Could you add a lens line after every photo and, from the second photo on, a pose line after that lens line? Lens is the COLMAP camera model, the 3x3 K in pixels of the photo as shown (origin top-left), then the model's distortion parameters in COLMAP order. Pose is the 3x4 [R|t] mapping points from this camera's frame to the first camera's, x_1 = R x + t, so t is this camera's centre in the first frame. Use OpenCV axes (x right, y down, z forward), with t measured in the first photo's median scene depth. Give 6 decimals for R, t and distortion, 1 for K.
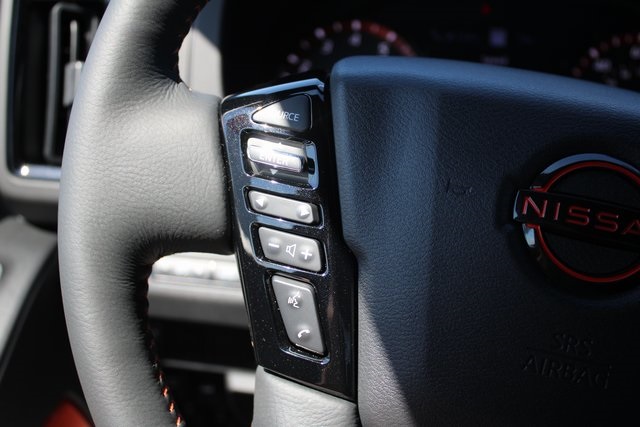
lens RADIAL K [[834.6, 0, 320.0], [0, 834.6, 213.5], [0, 0, 1]] dist [0.004781, 0.001920]
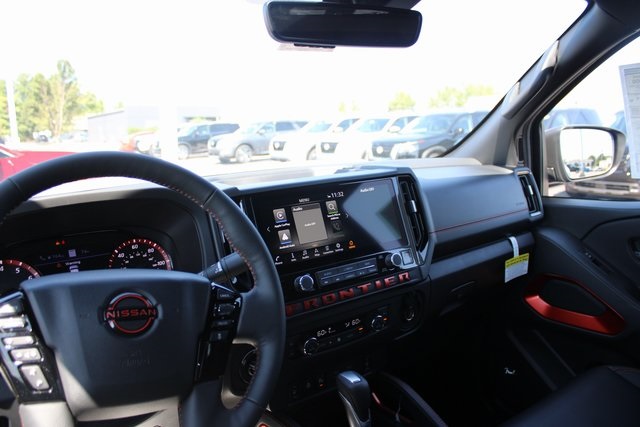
lens RADIAL K [[533.2, 0, 320.8], [0, 533.2, 221.2], [0, 0, 1]] dist [-0.164485, 0.158900]
pose [[0.757103, -0.172062, 0.630230, -0.286086], [0.297539, 0.949649, -0.098169, 0.078384], [-0.581606, 0.261843, 0.770177, -0.956145]]
